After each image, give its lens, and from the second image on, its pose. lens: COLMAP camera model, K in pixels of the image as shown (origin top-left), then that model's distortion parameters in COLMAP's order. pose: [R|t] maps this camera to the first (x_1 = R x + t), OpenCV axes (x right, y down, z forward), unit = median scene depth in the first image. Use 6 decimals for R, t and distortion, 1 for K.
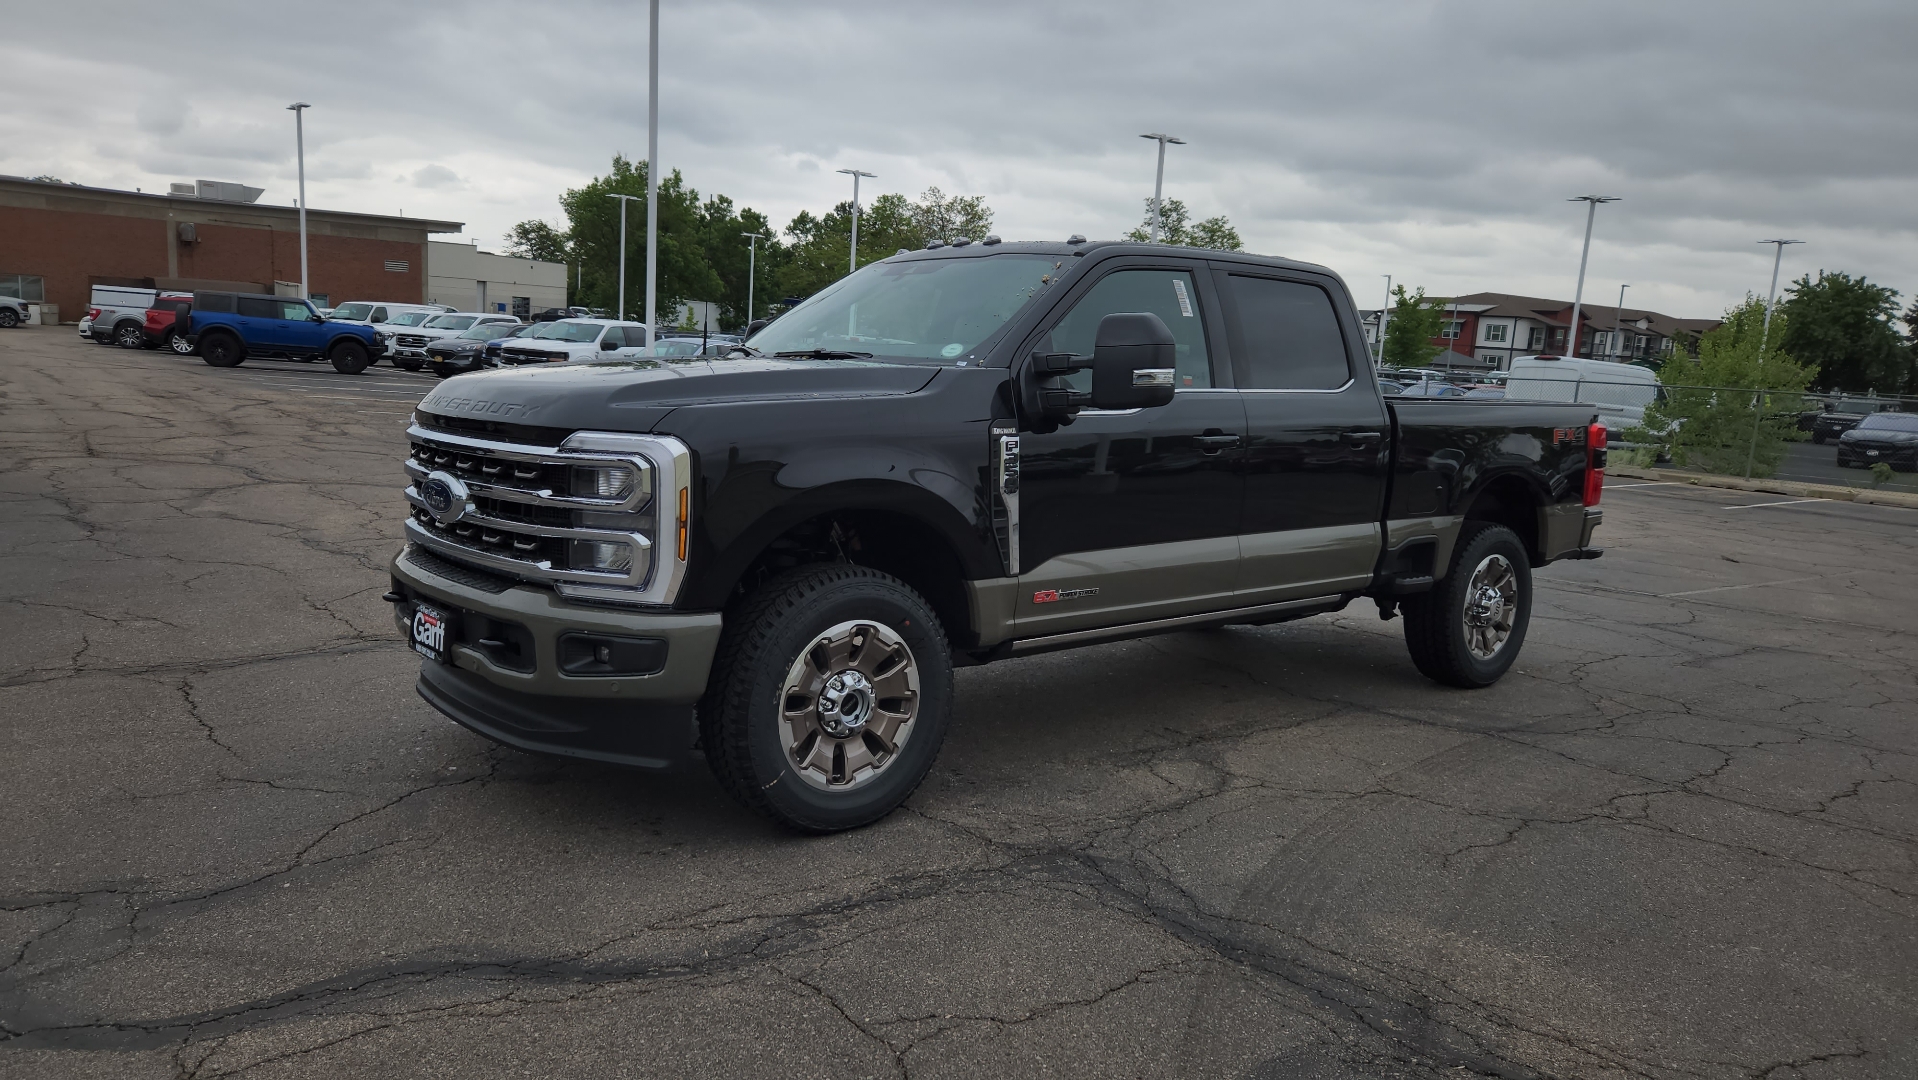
lens RADIAL K [[1284.4, 0, 918.2], [0, 1284.4, 532.2], [0, 0, 1]] dist [0.078220, -0.063517]
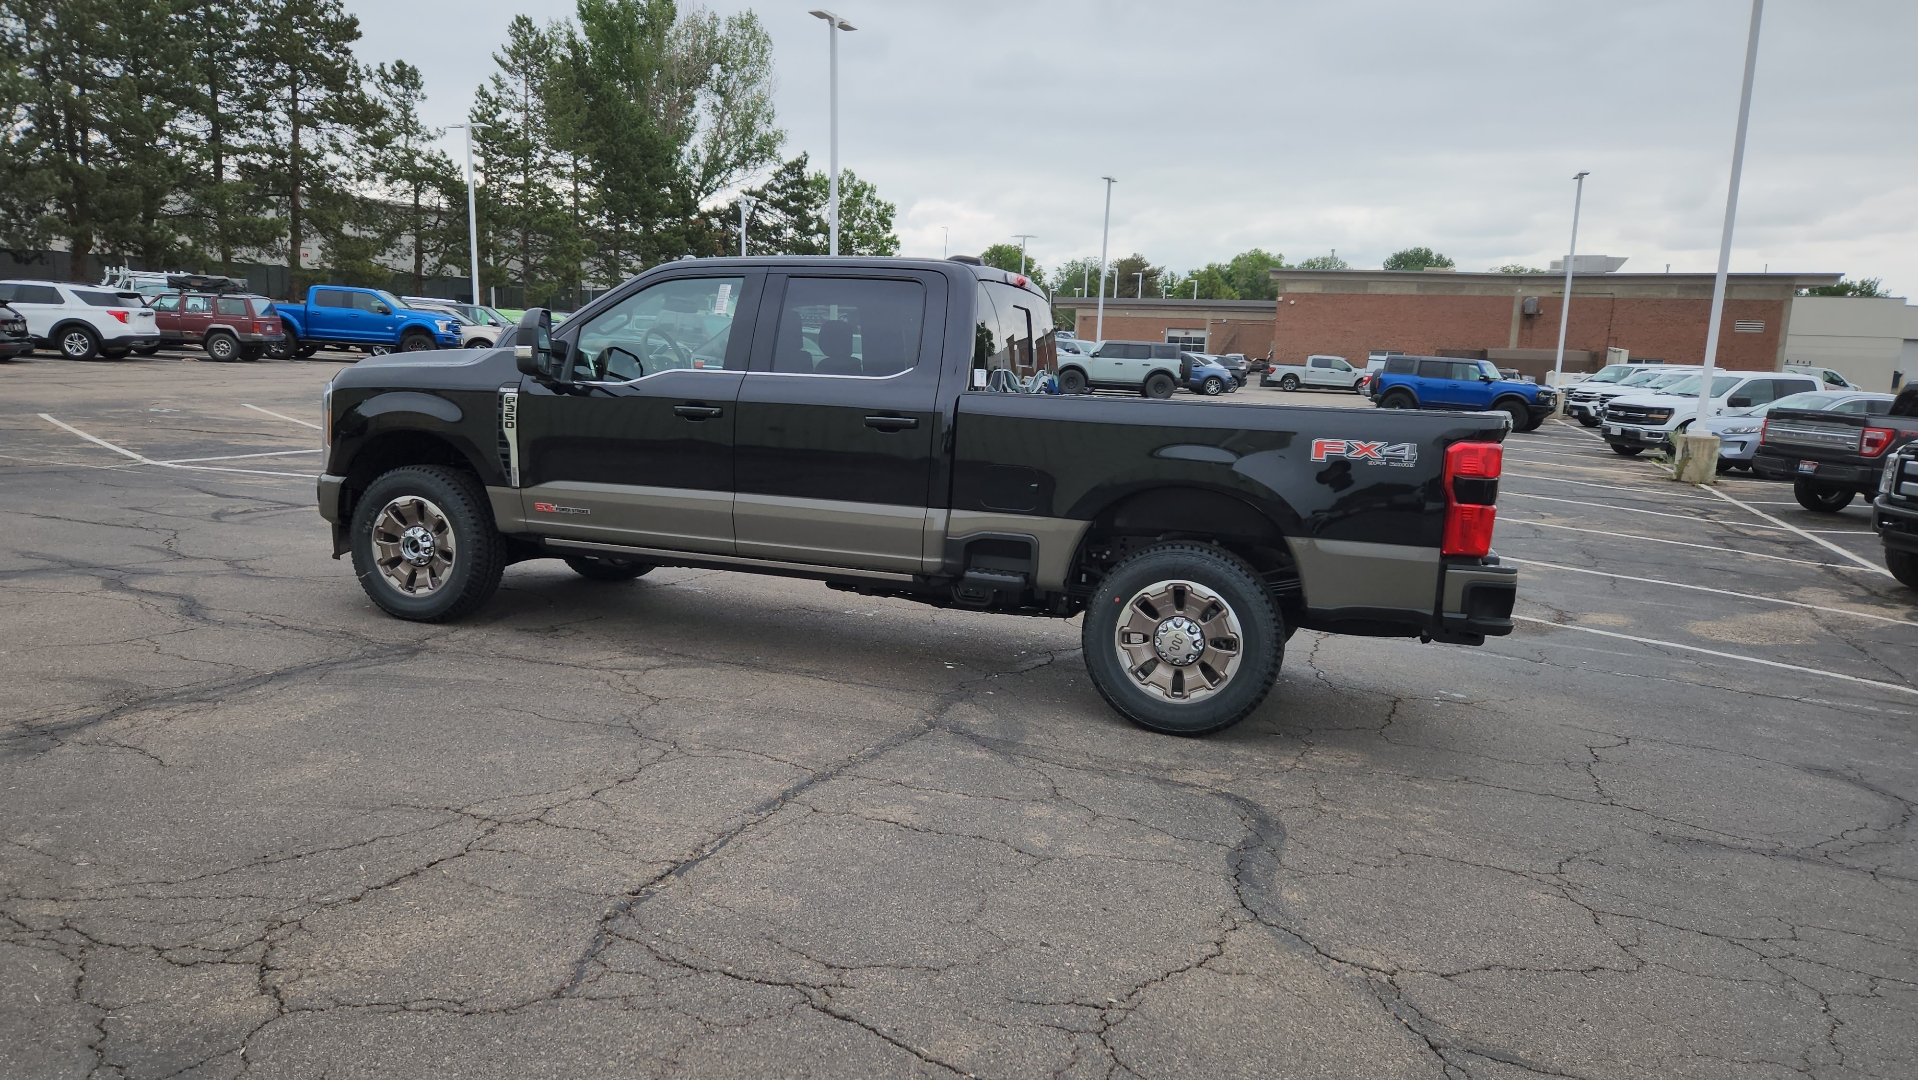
lens RADIAL K [[1281.8, 0, 921.2], [0, 1281.8, 547.8], [0, 0, 1]] dist [0.081663, -0.071513]
pose [[0.512754, 0.100933, -0.852582, 1.073281], [-0.138005, 0.989841, 0.034185, -0.008980], [0.847371, 0.100132, 0.521474, 0.414532]]
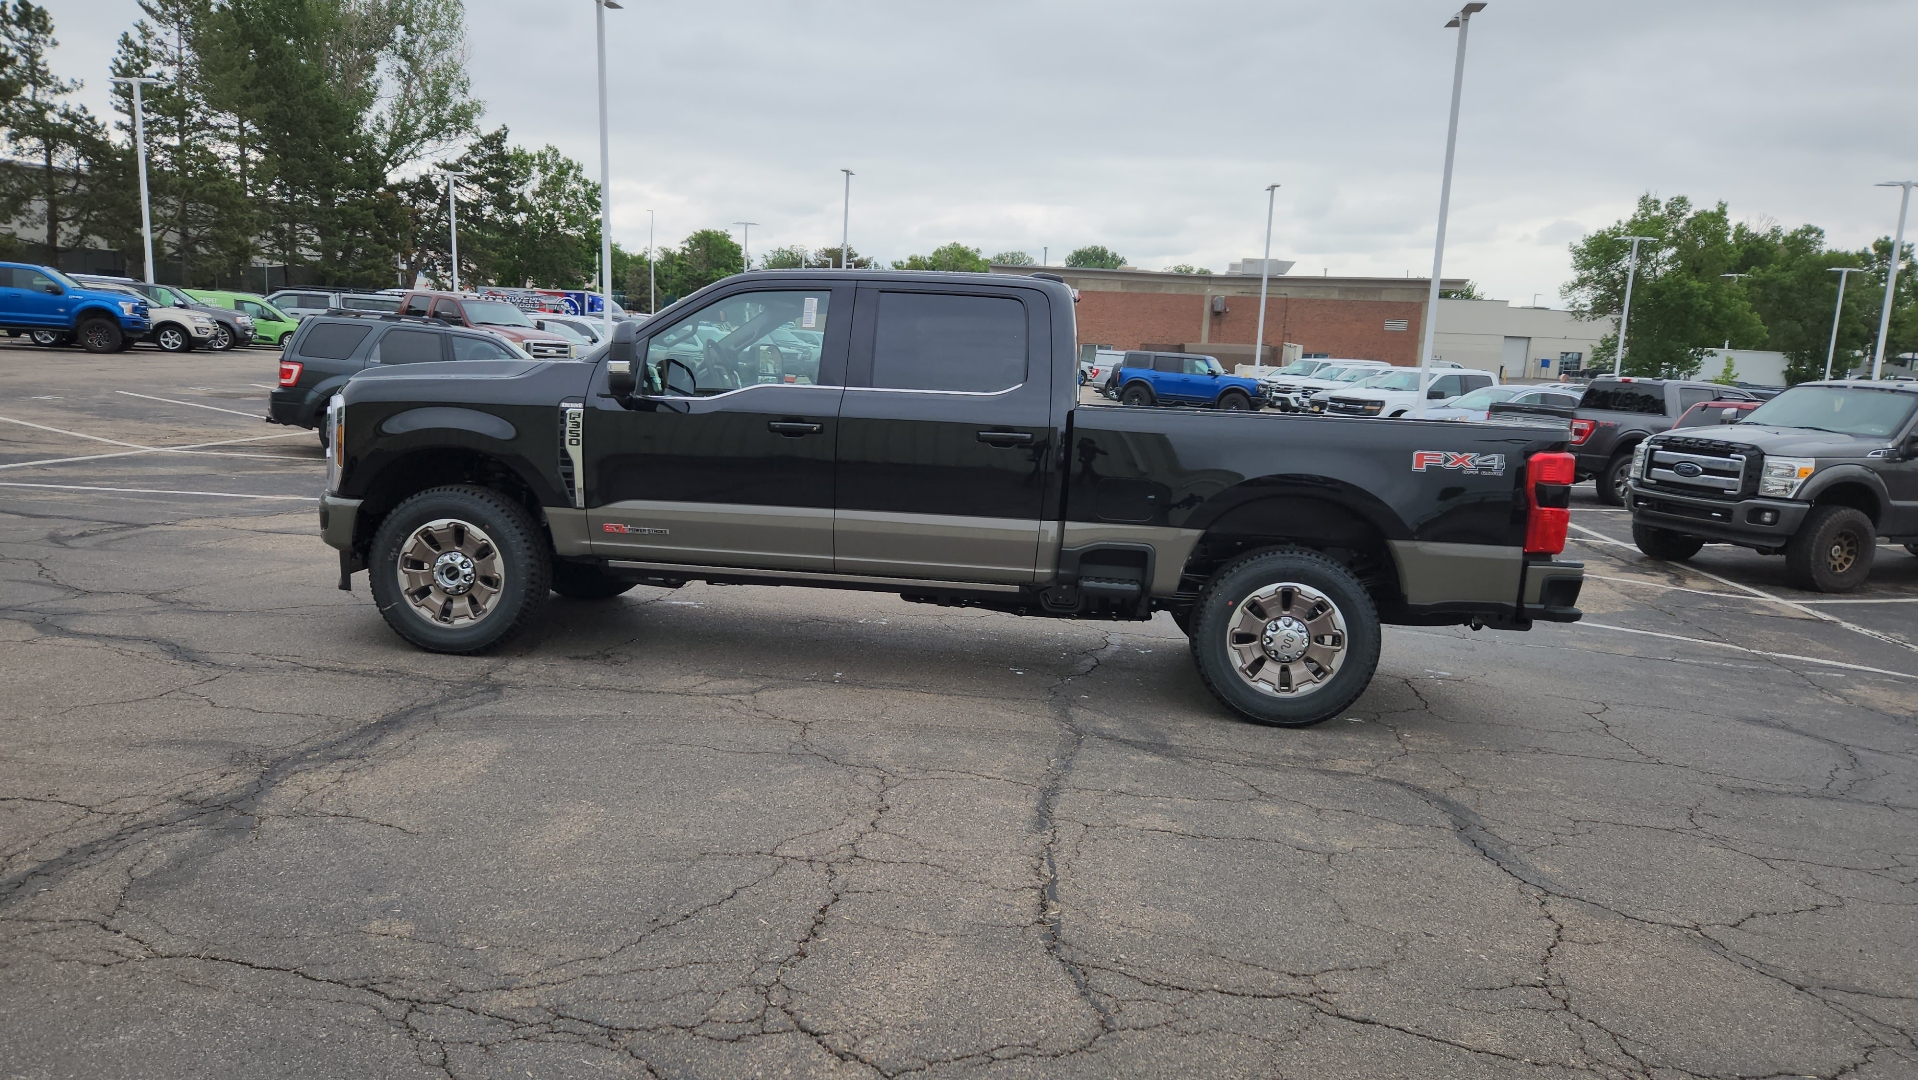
lens RADIAL K [[1281.4, 0, 935.1], [0, 1281.4, 544.1], [0, 0, 1]] dist [0.074960, -0.059299]
pose [[0.703802, 0.088447, -0.704869, 0.905674], [-0.113801, 0.993442, 0.011028, 0.008566], [0.701222, 0.072453, 0.709252, 0.178159]]
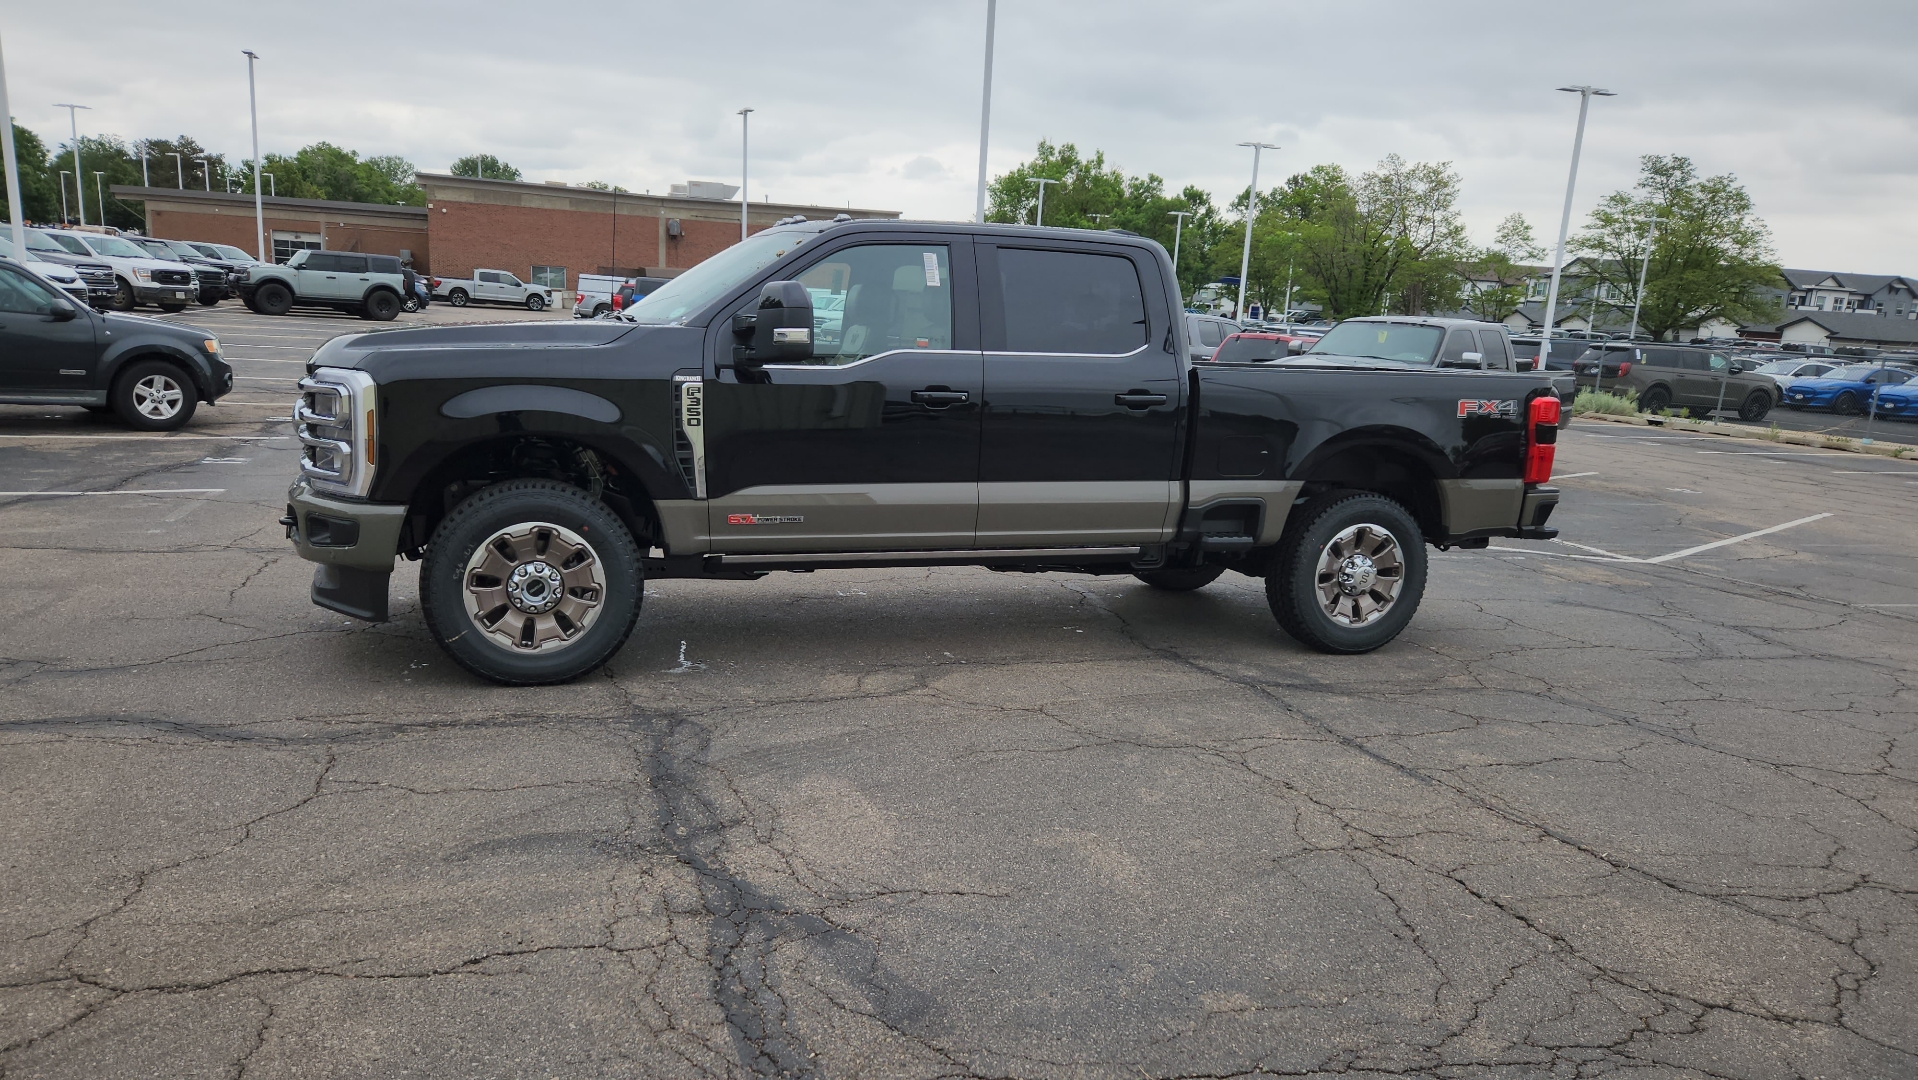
lens RADIAL K [[1278.9, 0, 939.4], [0, 1278.9, 568.7], [0, 0, 1]] dist [0.082873, -0.072715]
pose [[0.944242, 0.063642, -0.323043, 0.457241], [-0.050039, 0.997482, 0.050247, 0.018263], [0.325428, -0.031280, 0.945049, -0.053618]]
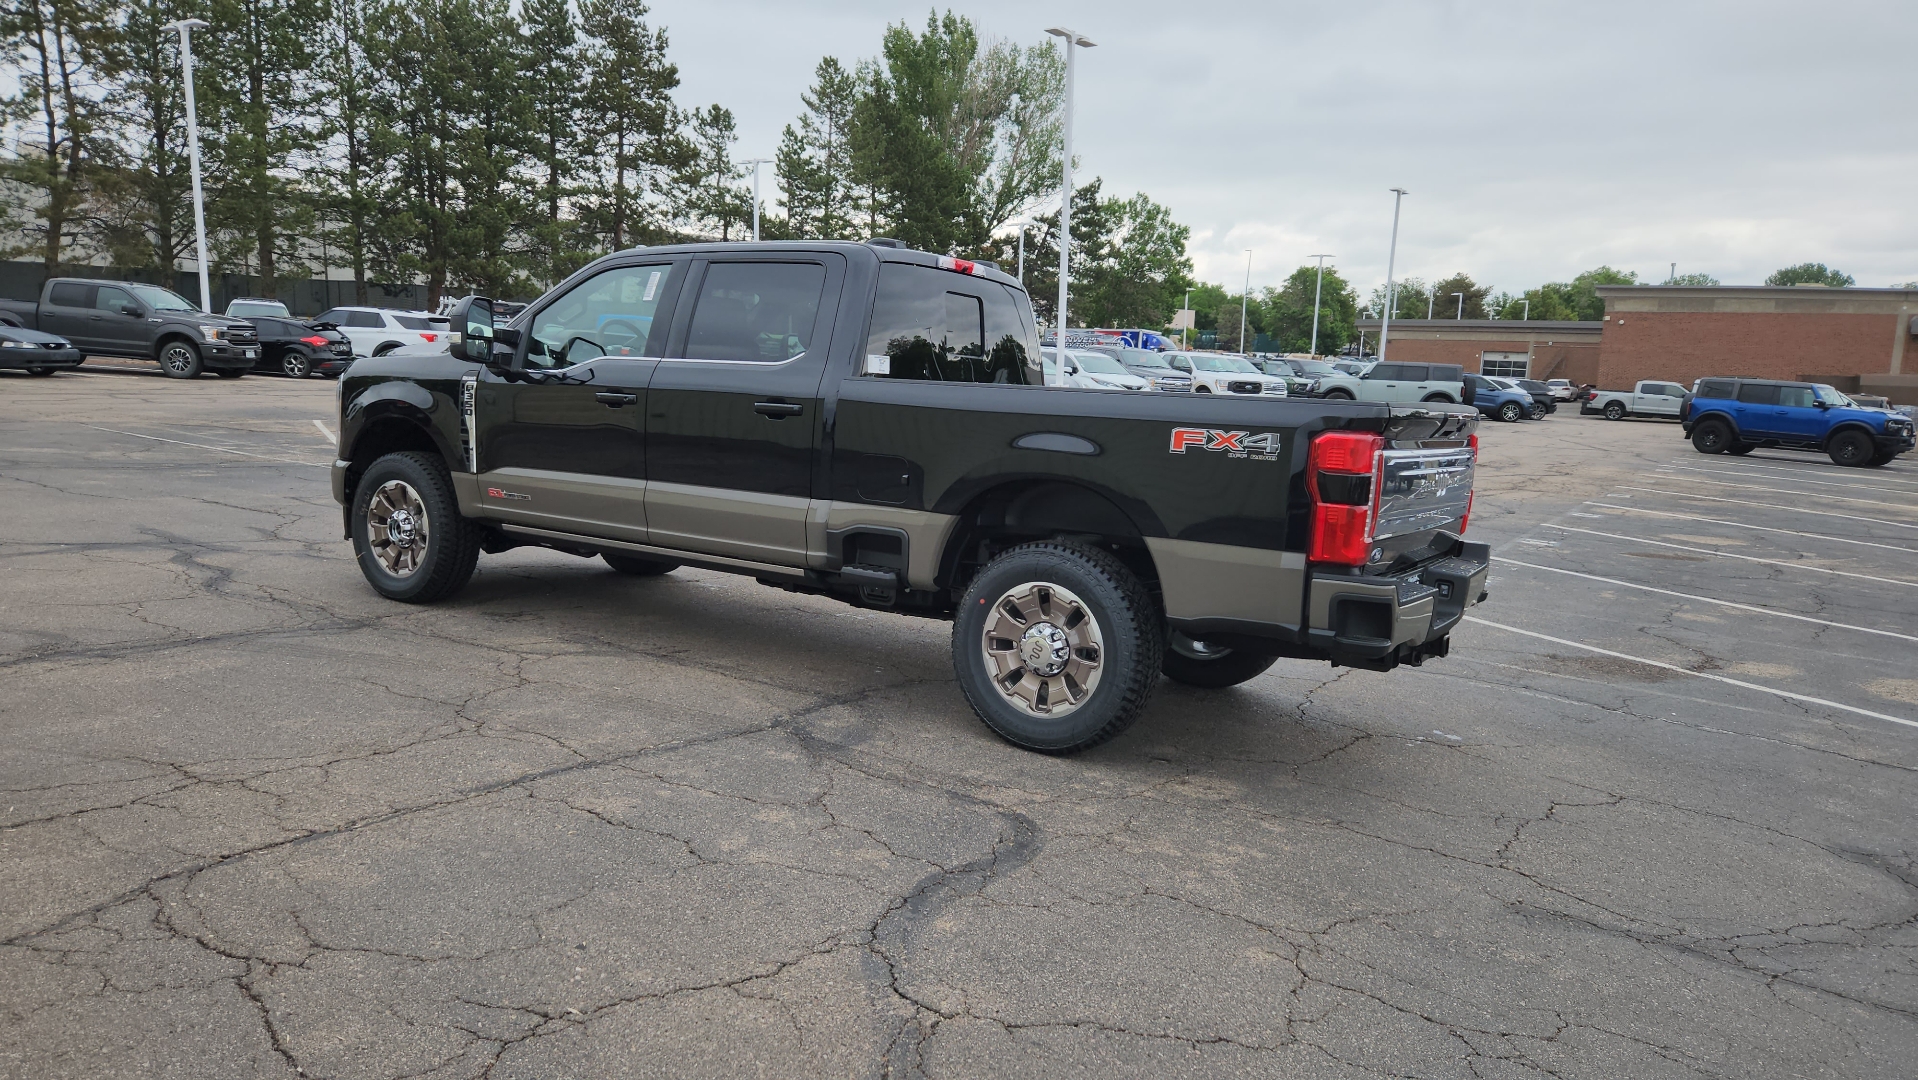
lens RADIAL K [[1279.3, 0, 939.9], [0, 1279.3, 556.8], [0, 0, 1]] dist [0.072992, -0.057336]
pose [[0.310085, 0.104069, -0.944996, 1.147552], [-0.164903, 0.984812, 0.054344, -0.029280], [0.936298, 0.138982, 0.322537, 0.692775]]
